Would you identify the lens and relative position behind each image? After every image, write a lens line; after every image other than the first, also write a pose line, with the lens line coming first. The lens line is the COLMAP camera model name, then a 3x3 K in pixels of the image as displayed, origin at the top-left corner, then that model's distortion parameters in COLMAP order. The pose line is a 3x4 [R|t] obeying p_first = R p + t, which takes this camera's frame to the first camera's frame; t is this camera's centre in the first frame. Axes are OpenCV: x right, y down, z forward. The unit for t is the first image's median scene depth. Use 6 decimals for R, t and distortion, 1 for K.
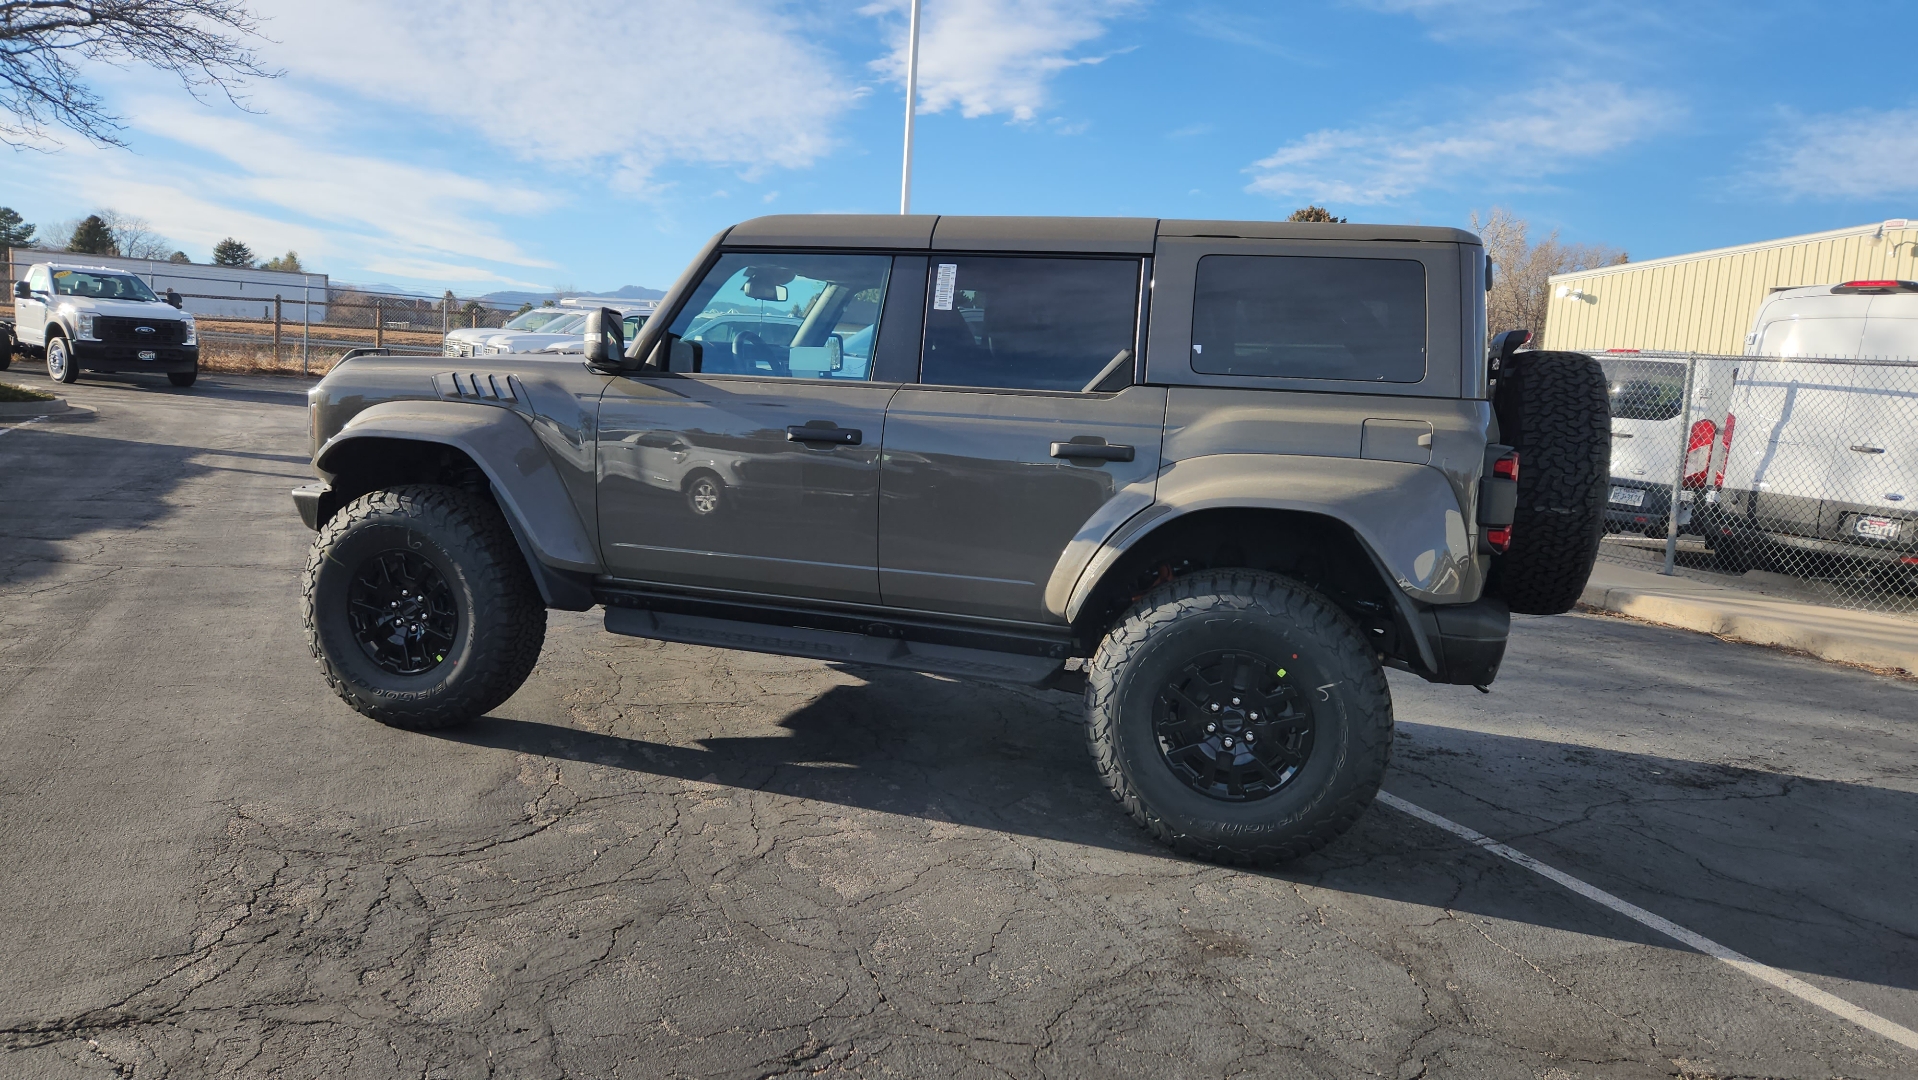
lens RADIAL K [[1278.9, 0, 925.1], [0, 1278.9, 536.0], [0, 0, 1]] dist [0.069332, -0.053346]
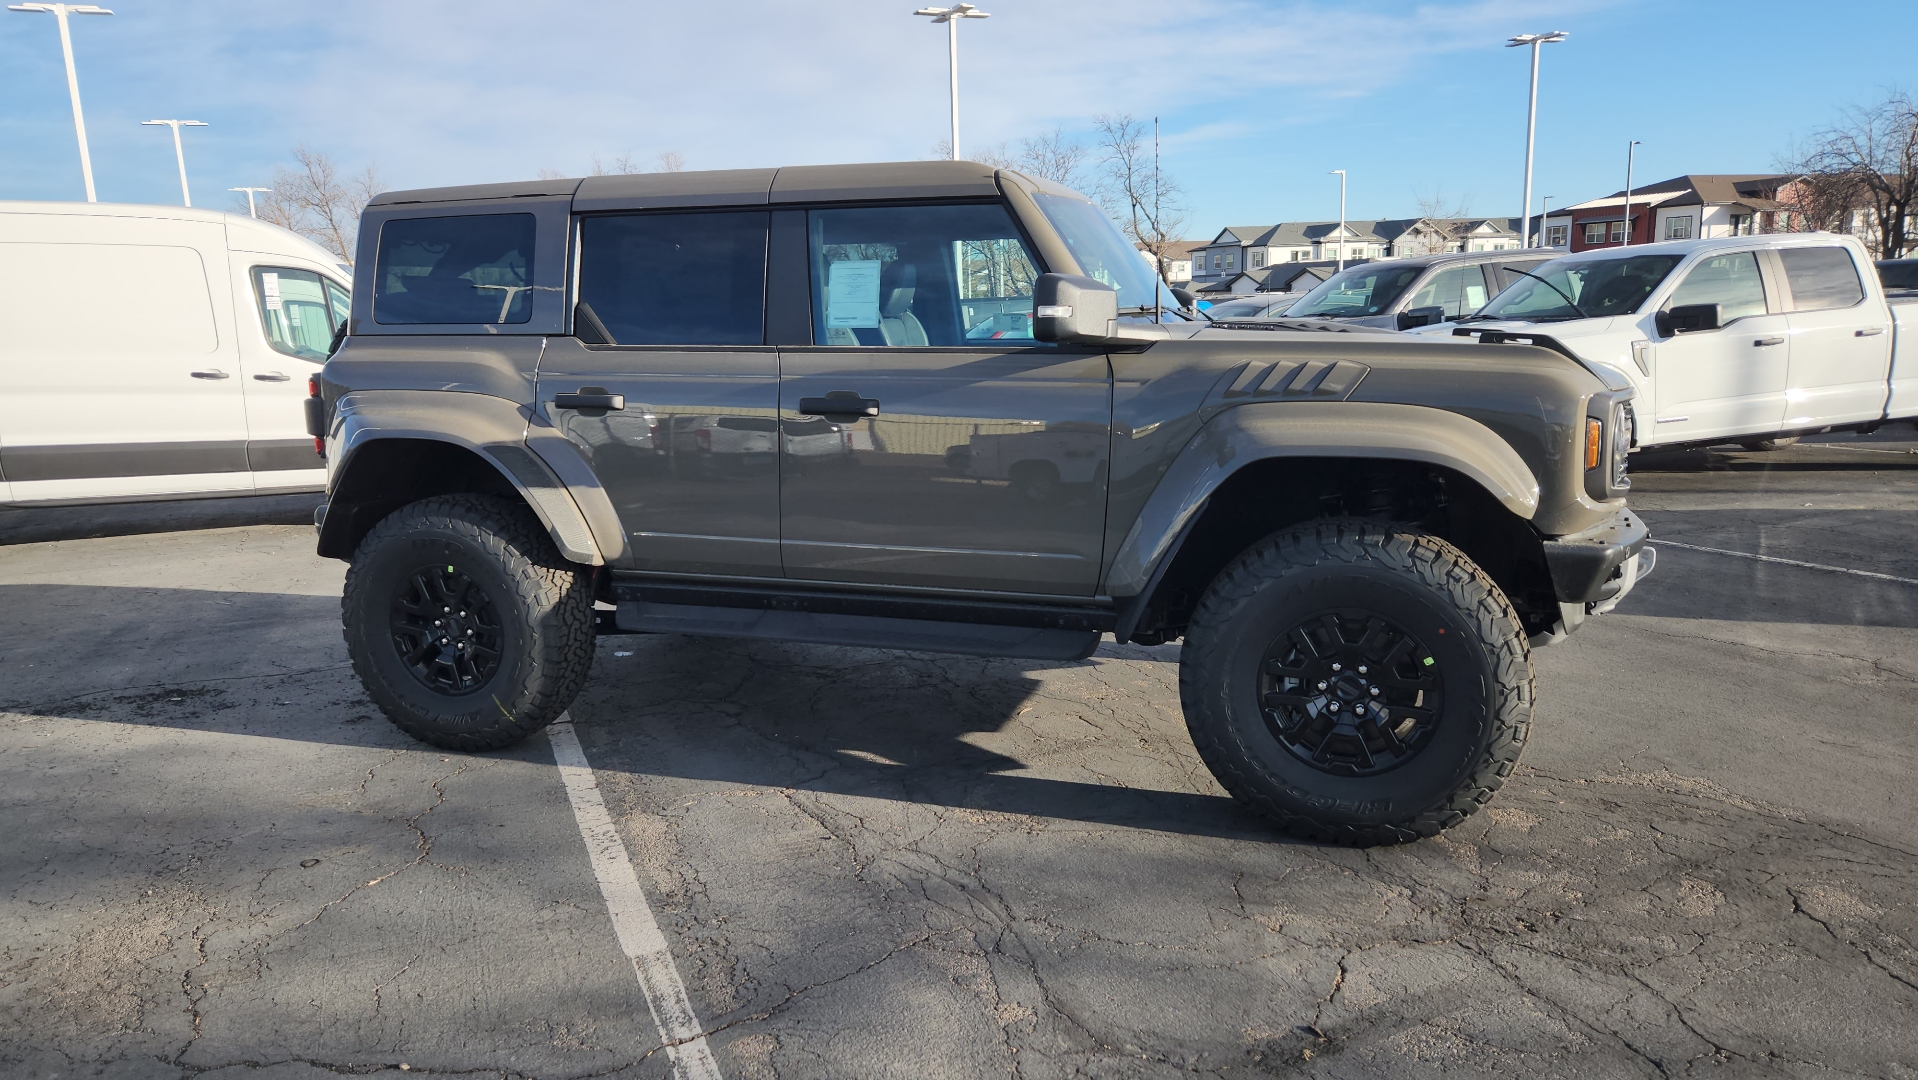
lens RADIAL K [[1278.9, 0, 918.4], [0, 1278.9, 546.9], [0, 0, 1]] dist [0.069332, -0.053346]
pose [[-0.998329, -0.045748, 0.035315, -0.057866], [-0.032936, 0.952485, 0.302800, -0.323527], [-0.047489, 0.301131, -0.952399, 2.393805]]
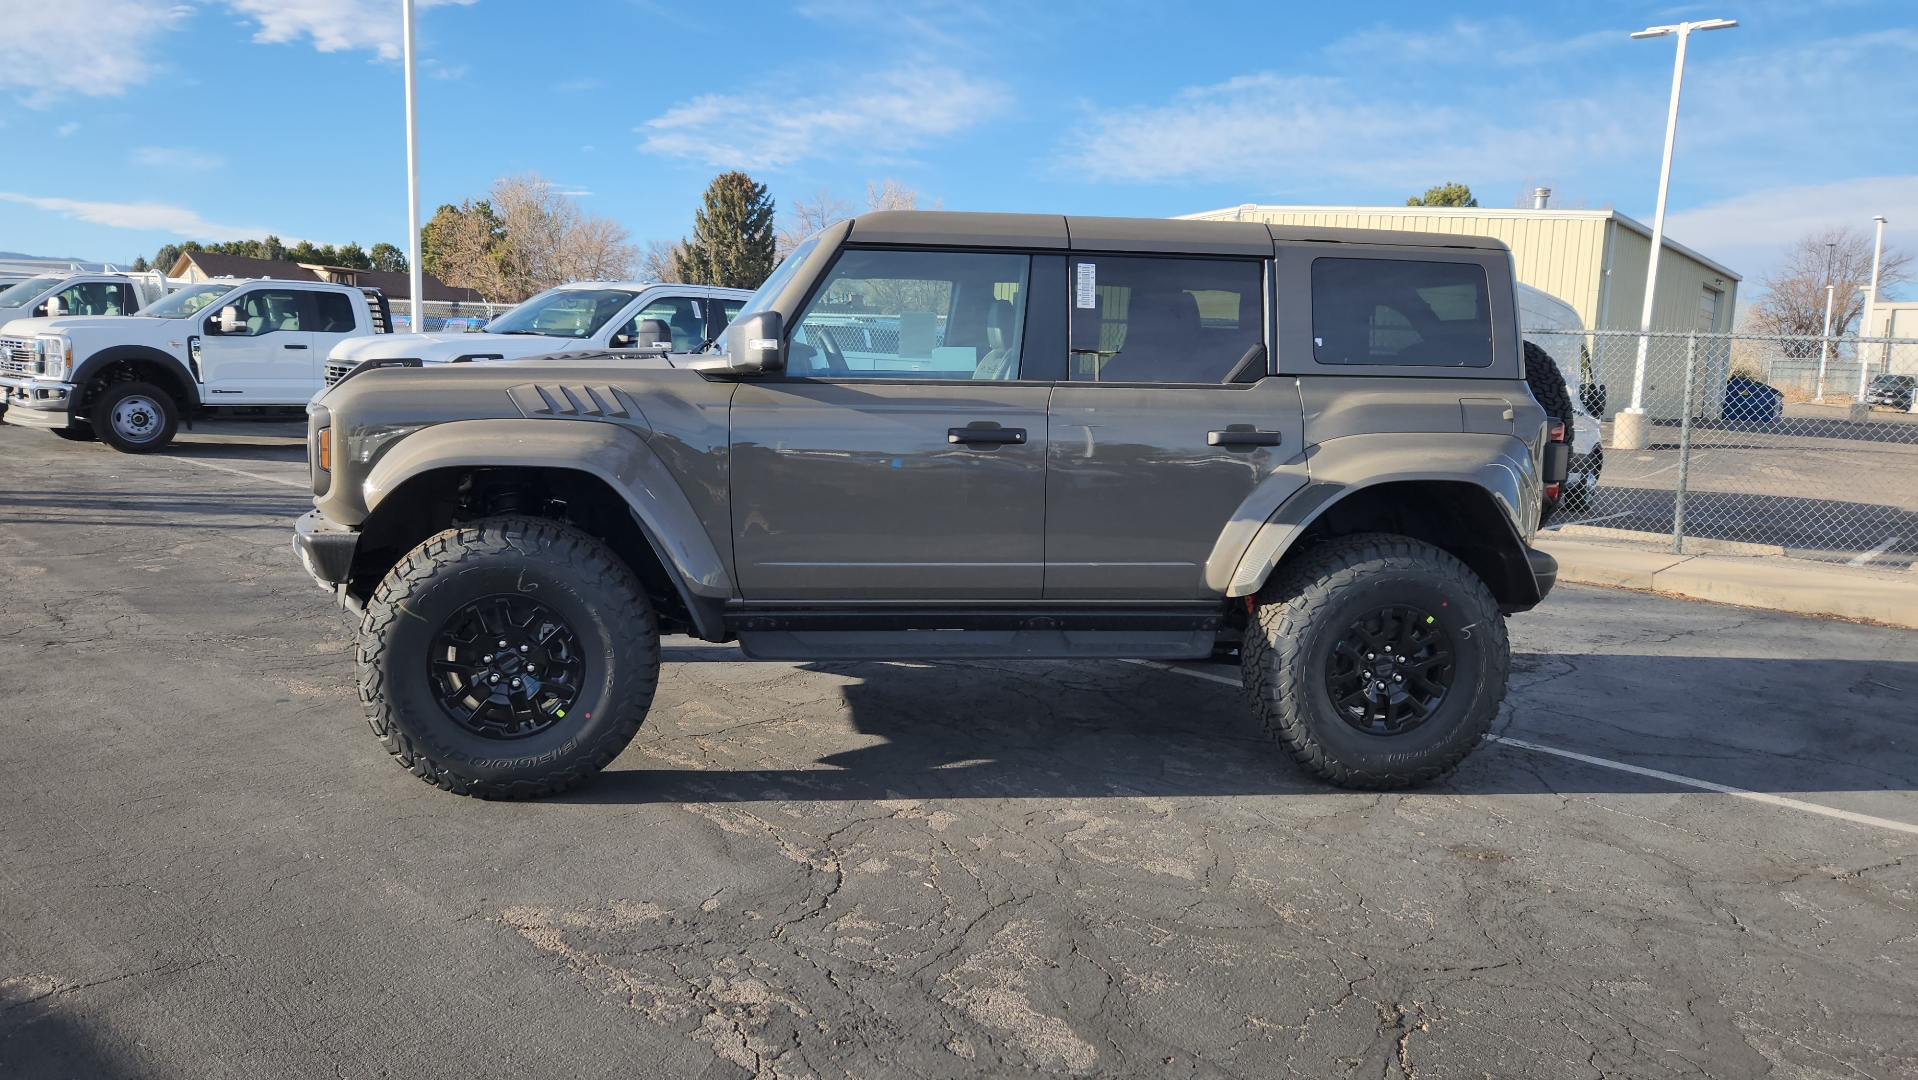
lens RADIAL K [[1278.9, 0, 921.0], [0, 1278.9, 536.2], [0, 0, 1]] dist [0.069332, -0.053346]
pose [[0.903541, -0.086841, 0.419609, -0.574487], [0.074287, 0.996166, 0.046201, -0.053015], [-0.422012, -0.010573, 0.906528, 0.120042]]
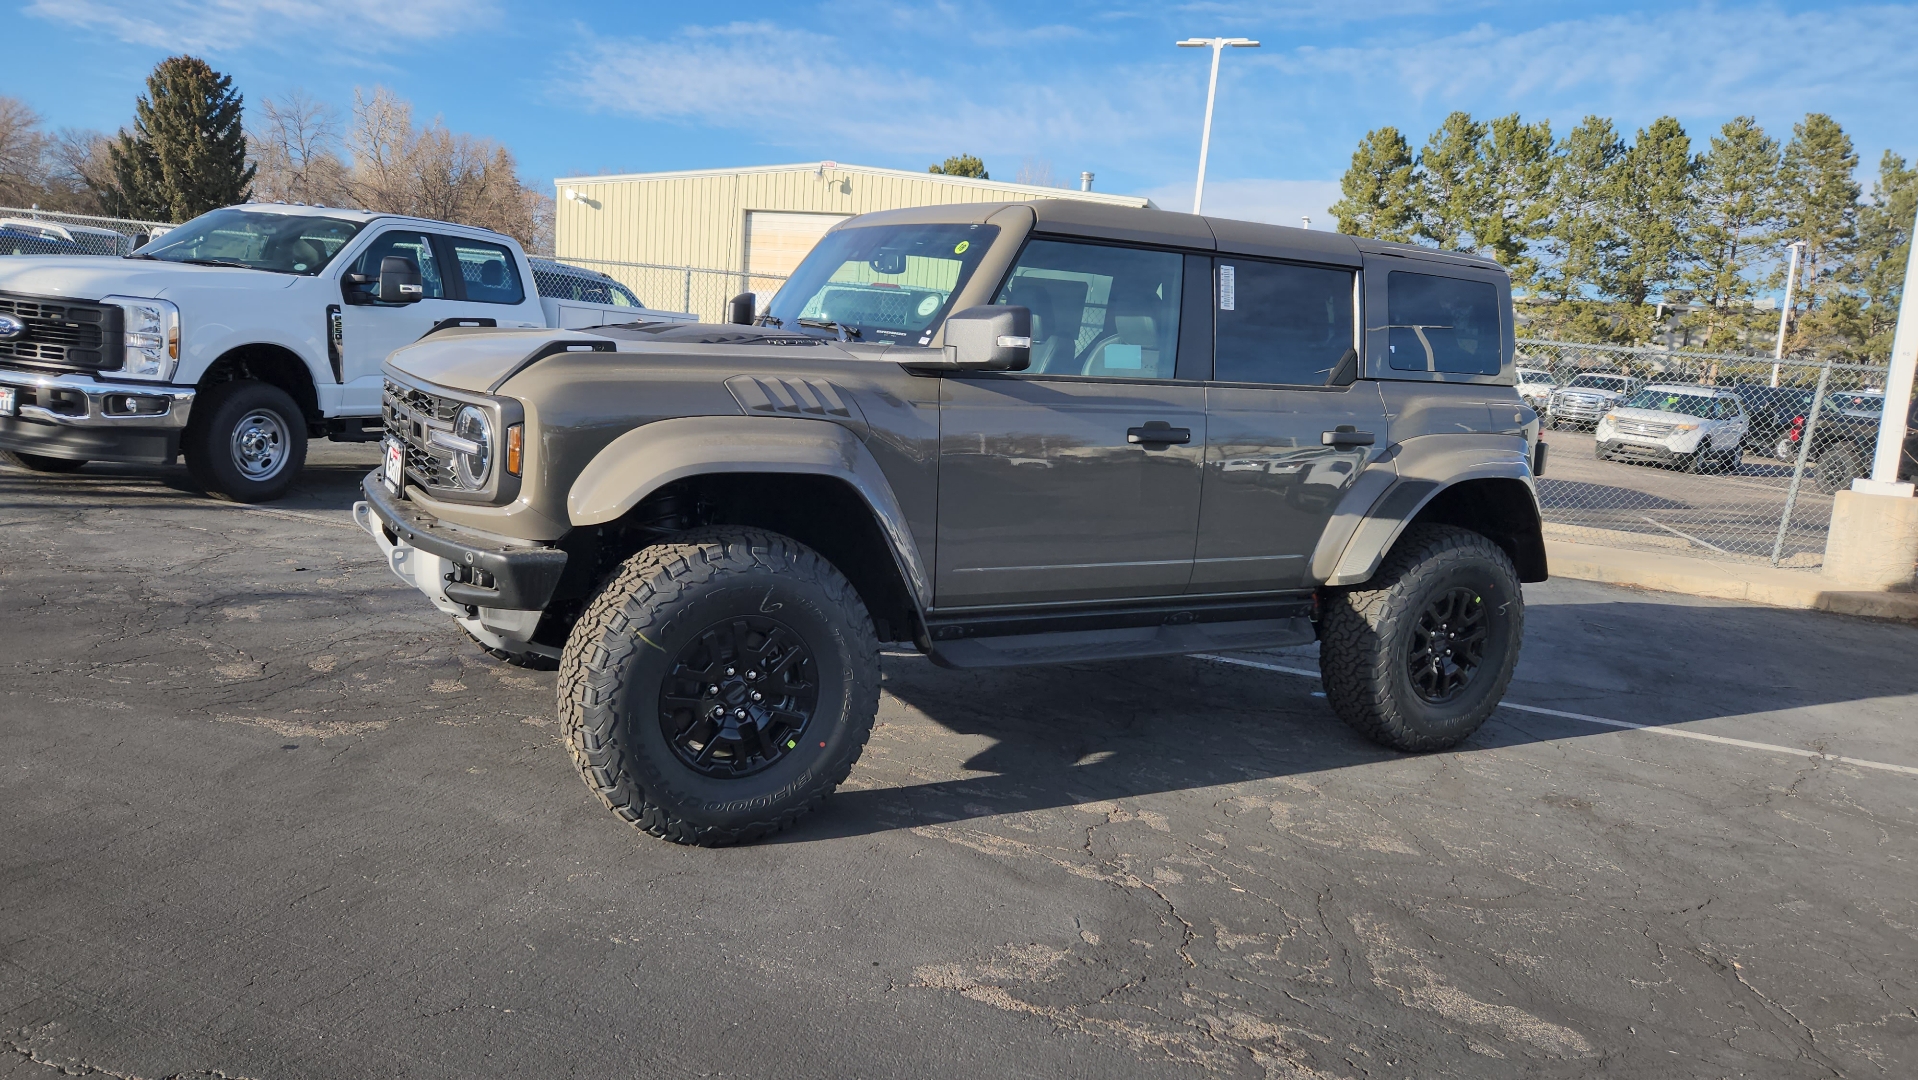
lens RADIAL K [[1278.9, 0, 922.5], [0, 1278.9, 547.3], [0, 0, 1]] dist [0.069332, -0.053346]
pose [[0.684708, -0.127142, 0.717641, -0.976135], [0.056531, 0.990964, 0.121630, -0.129801], [-0.726621, -0.042712, 0.685709, 0.460719]]
